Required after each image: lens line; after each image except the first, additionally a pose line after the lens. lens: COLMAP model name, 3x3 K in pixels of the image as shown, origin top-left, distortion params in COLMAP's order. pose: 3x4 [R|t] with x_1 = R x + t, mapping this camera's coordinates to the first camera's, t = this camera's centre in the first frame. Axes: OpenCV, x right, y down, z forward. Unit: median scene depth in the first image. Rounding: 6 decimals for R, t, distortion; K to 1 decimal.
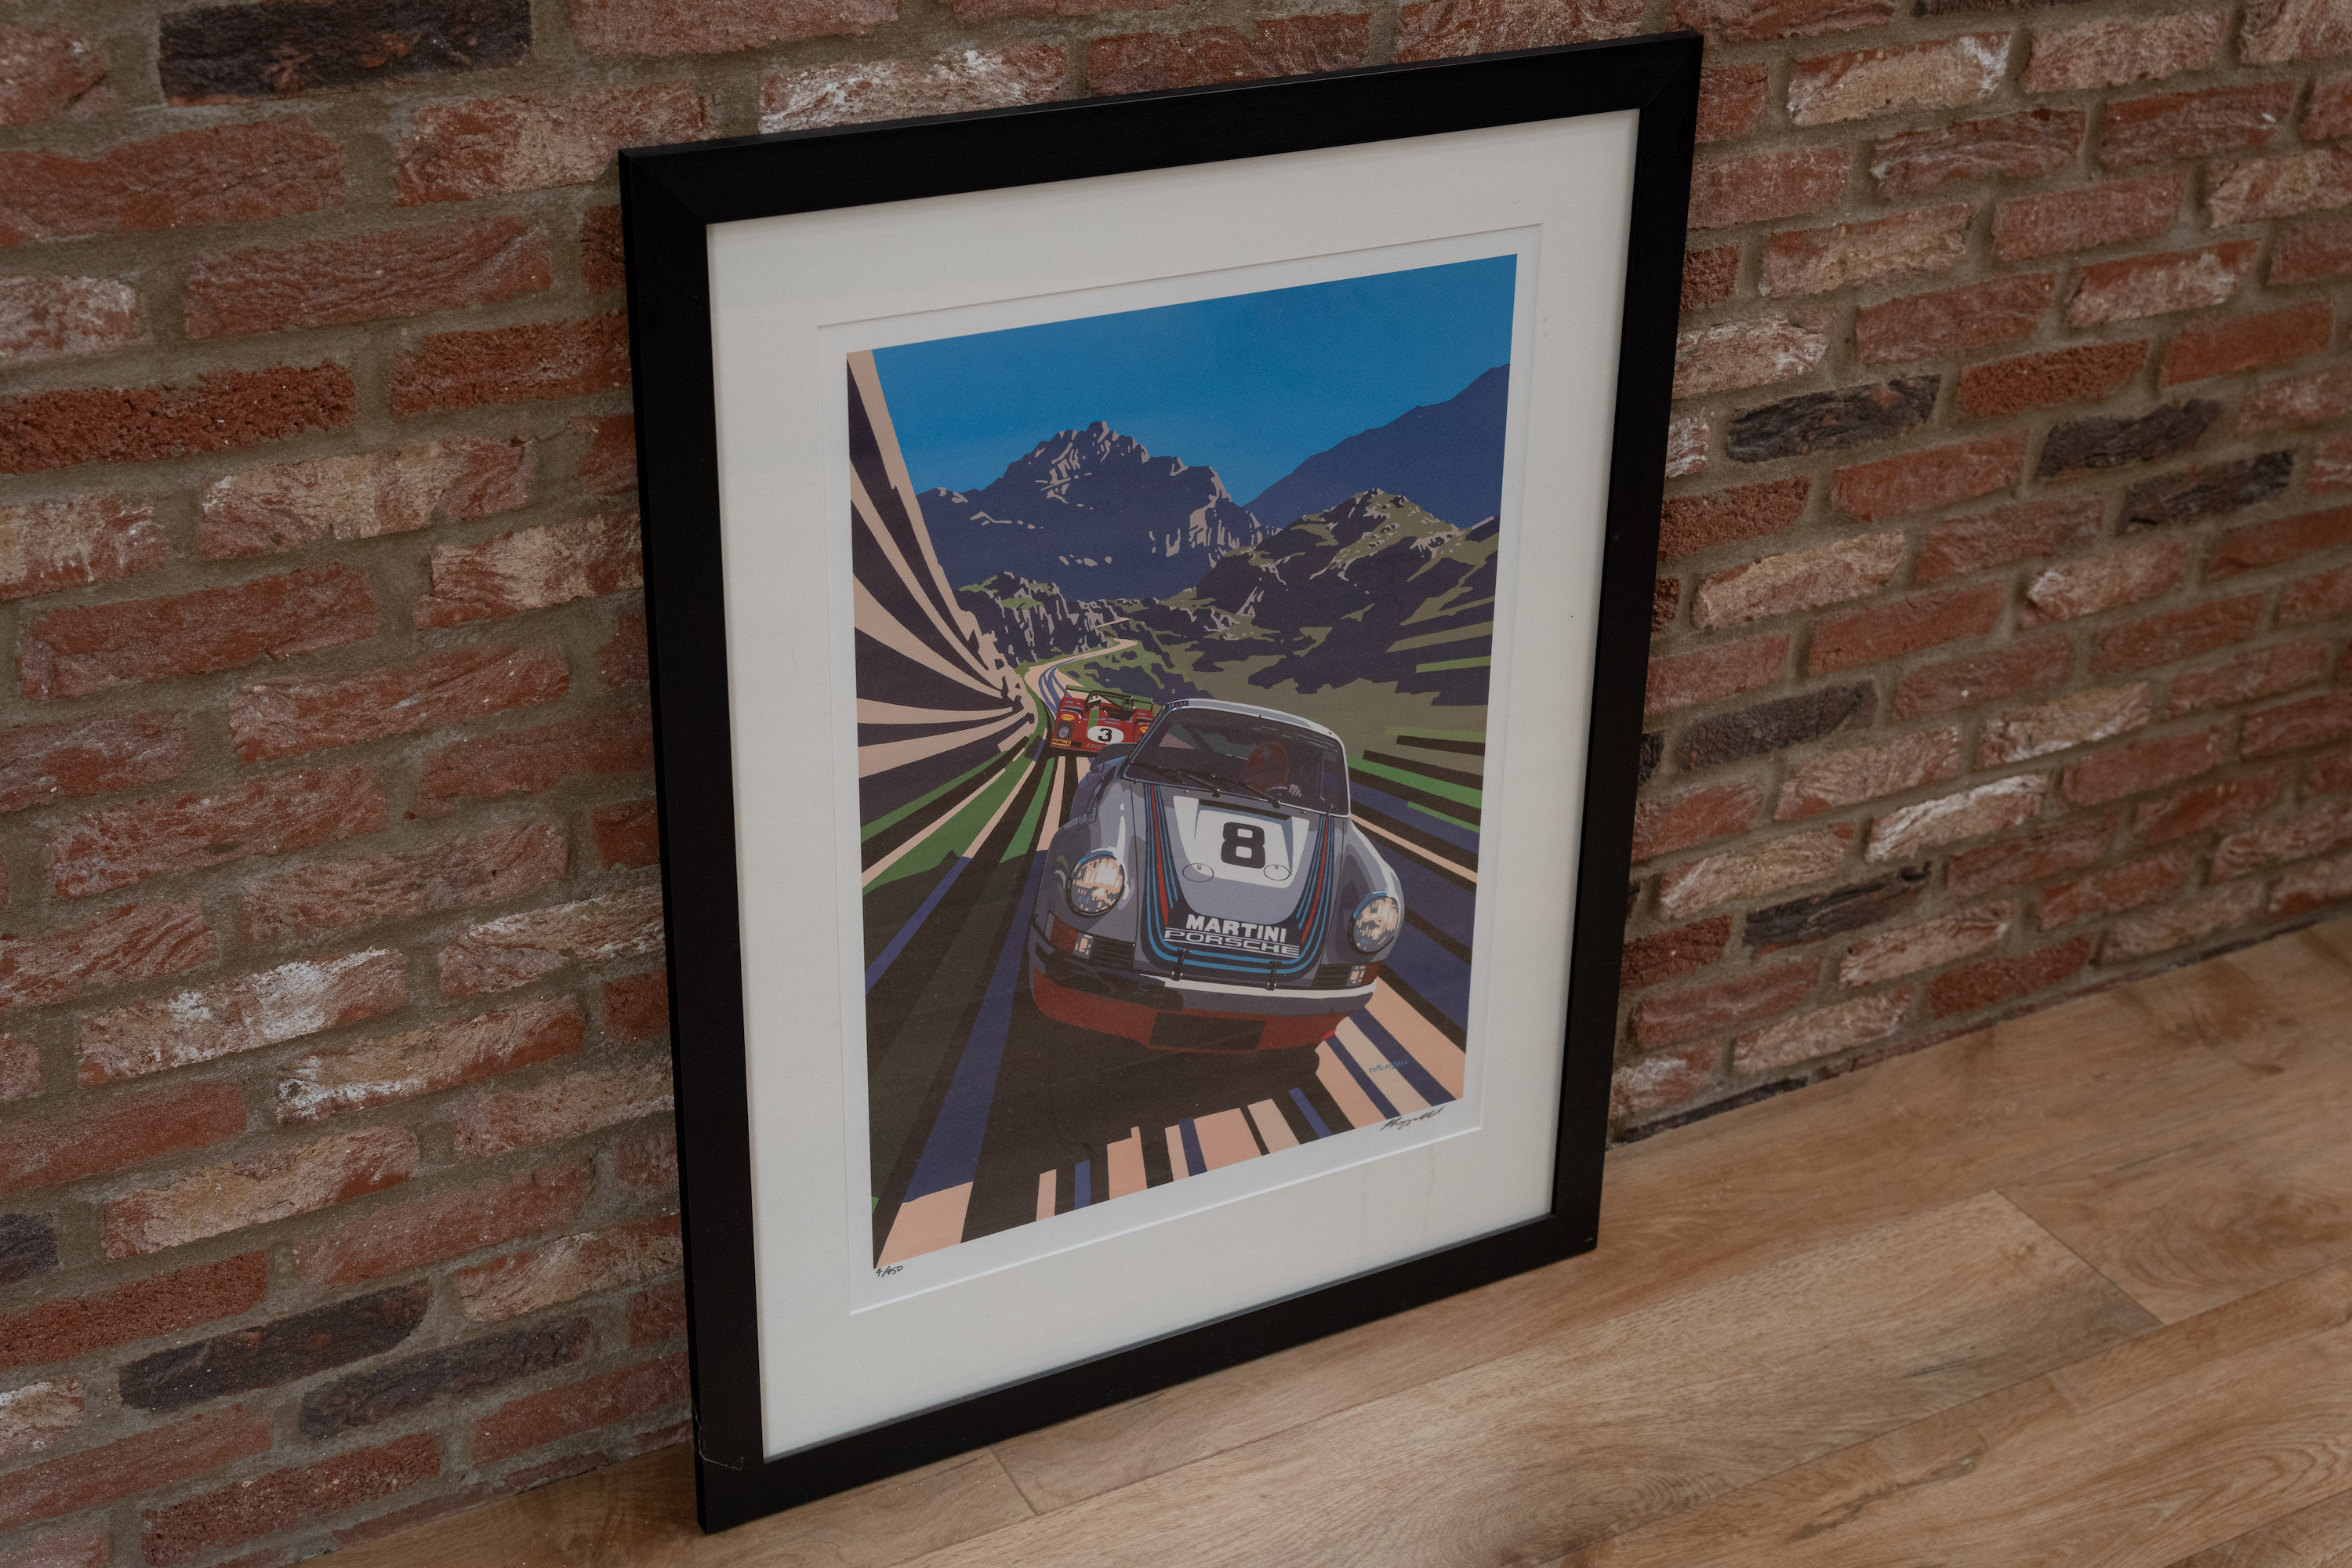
lens RADIAL K [[3090.1, 0, 1179.9], [0, 3090.1, 780.7], [0, 0, 1]] dist [0.005882, 0.000000]
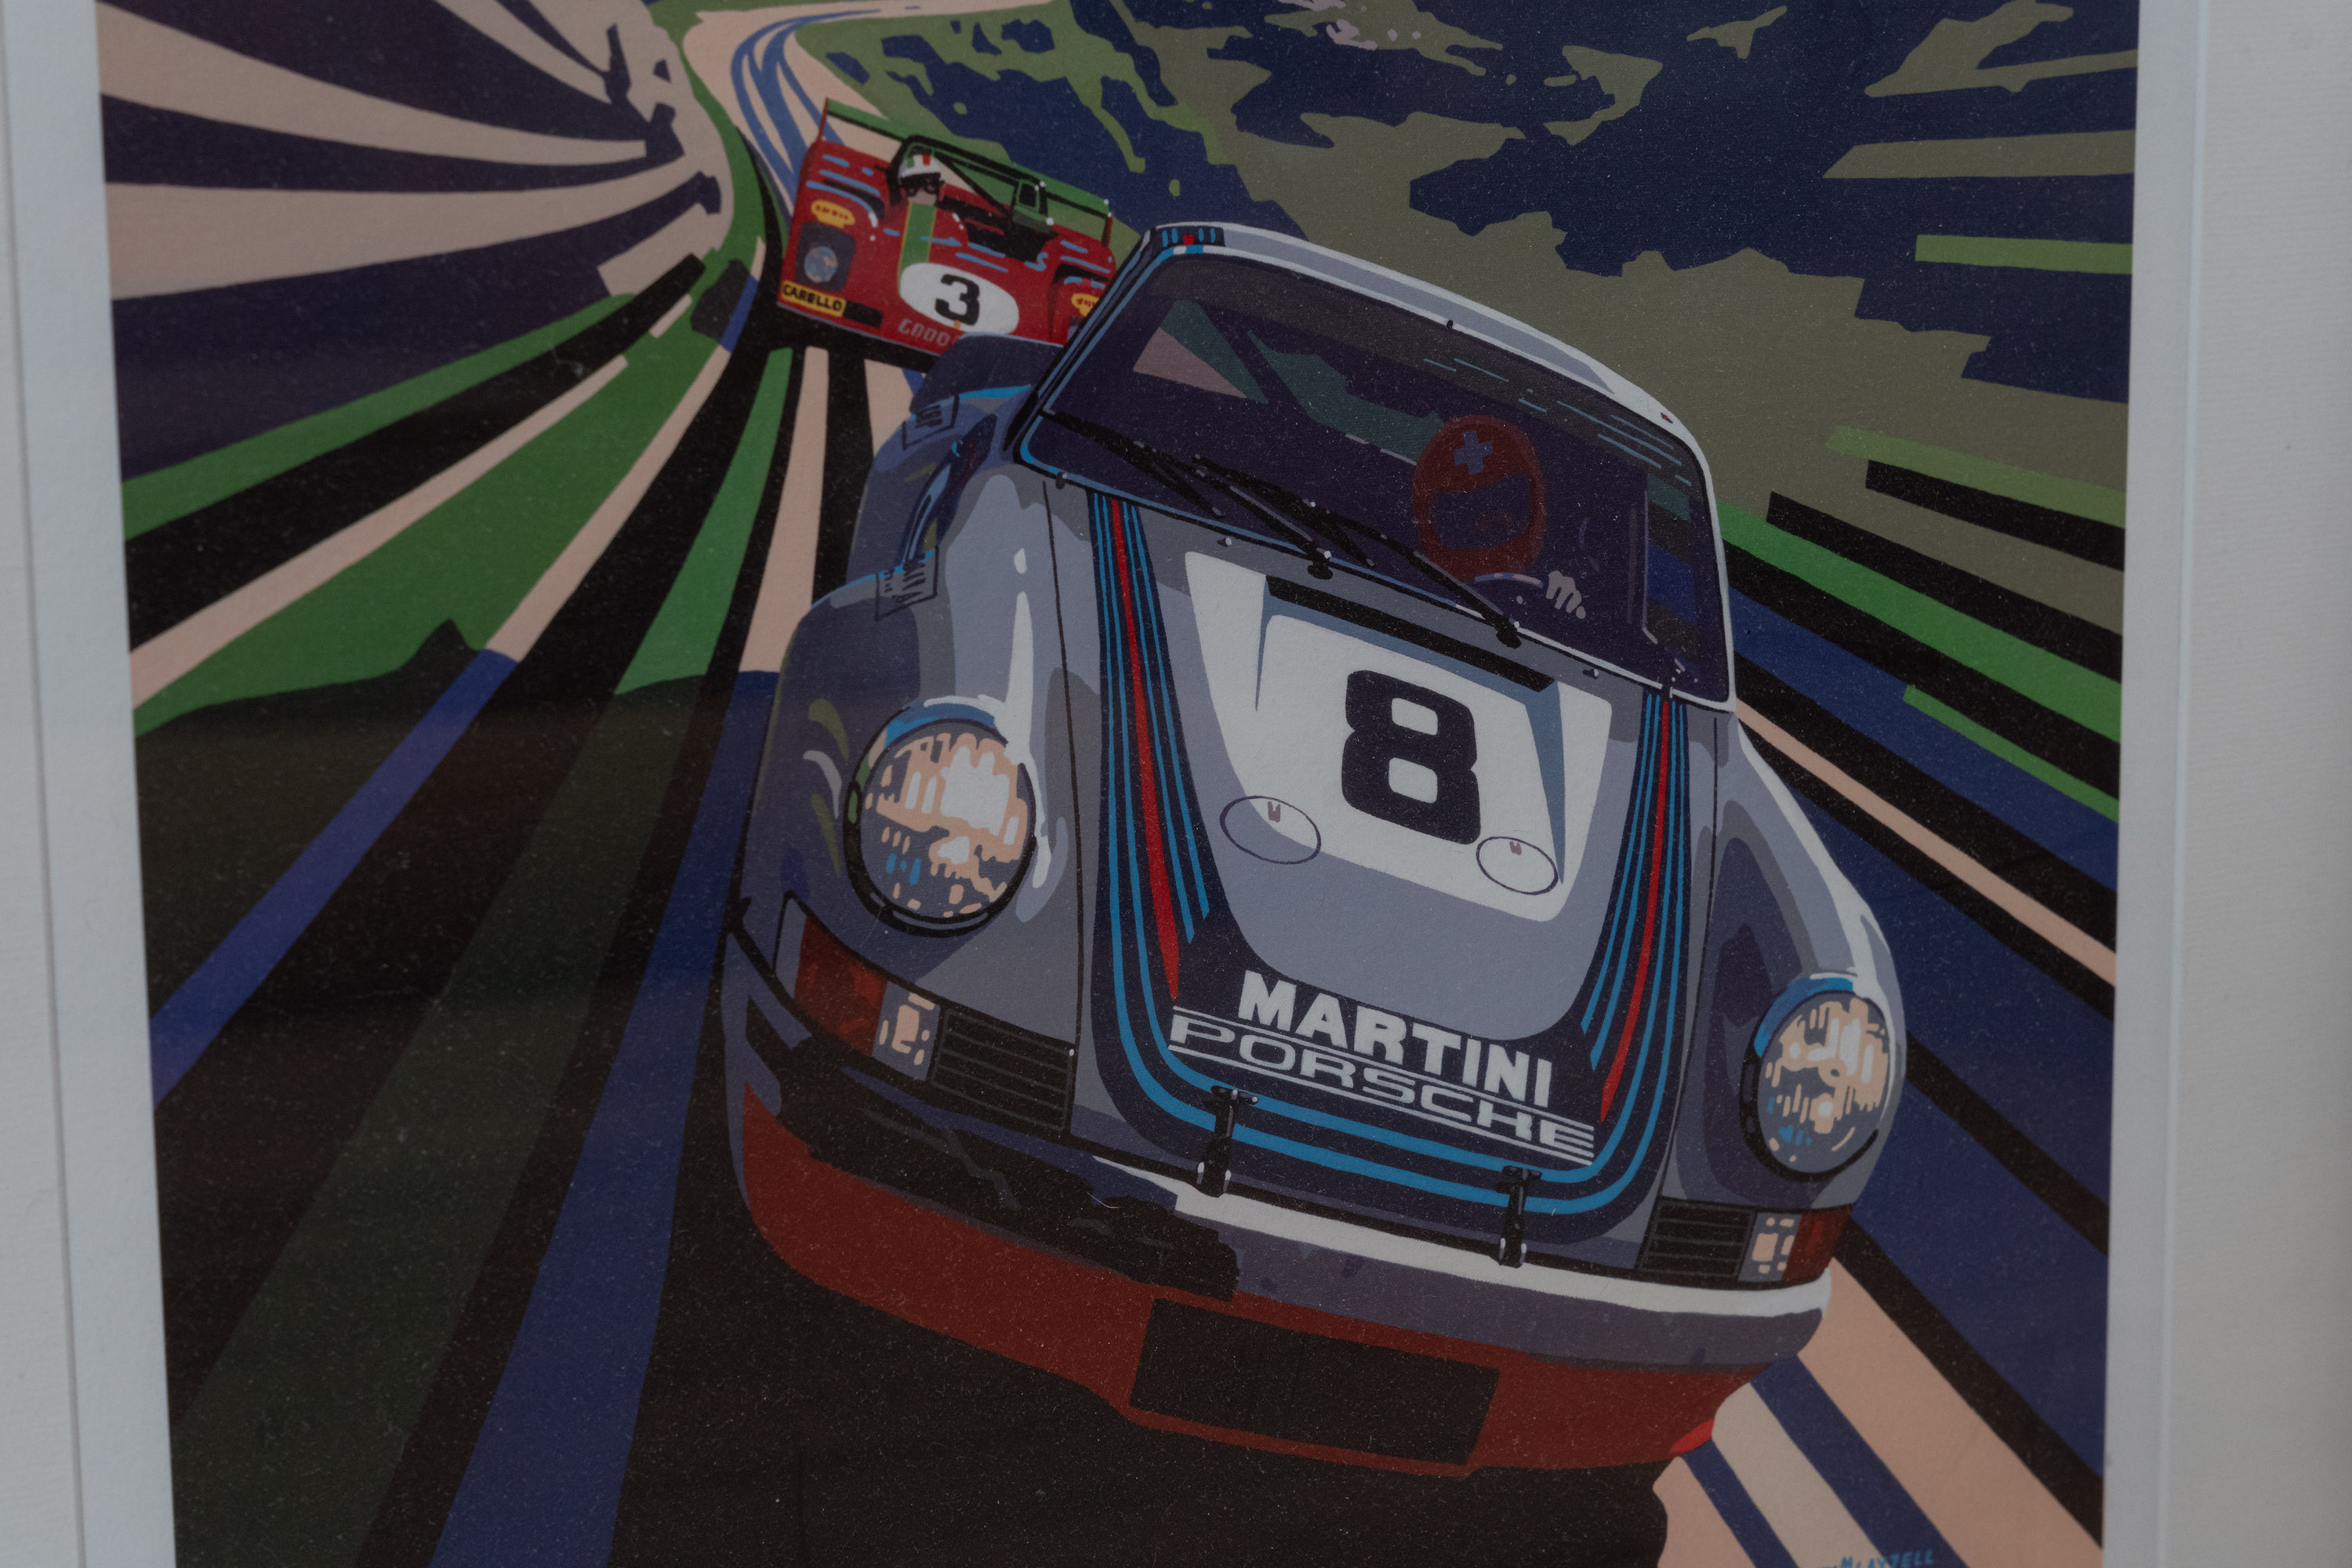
lens RADIAL K [[4663.7, 0, 1186.7], [0, 4663.7, 777.3], [0, 0, 1]] dist [0.035557, 0.000000]
pose [[0.999348, -0.023879, -0.027082, 0.010009], [0.015934, 0.964754, -0.262671, 0.145760], [0.032399, 0.262068, 0.964505, 0.514026]]
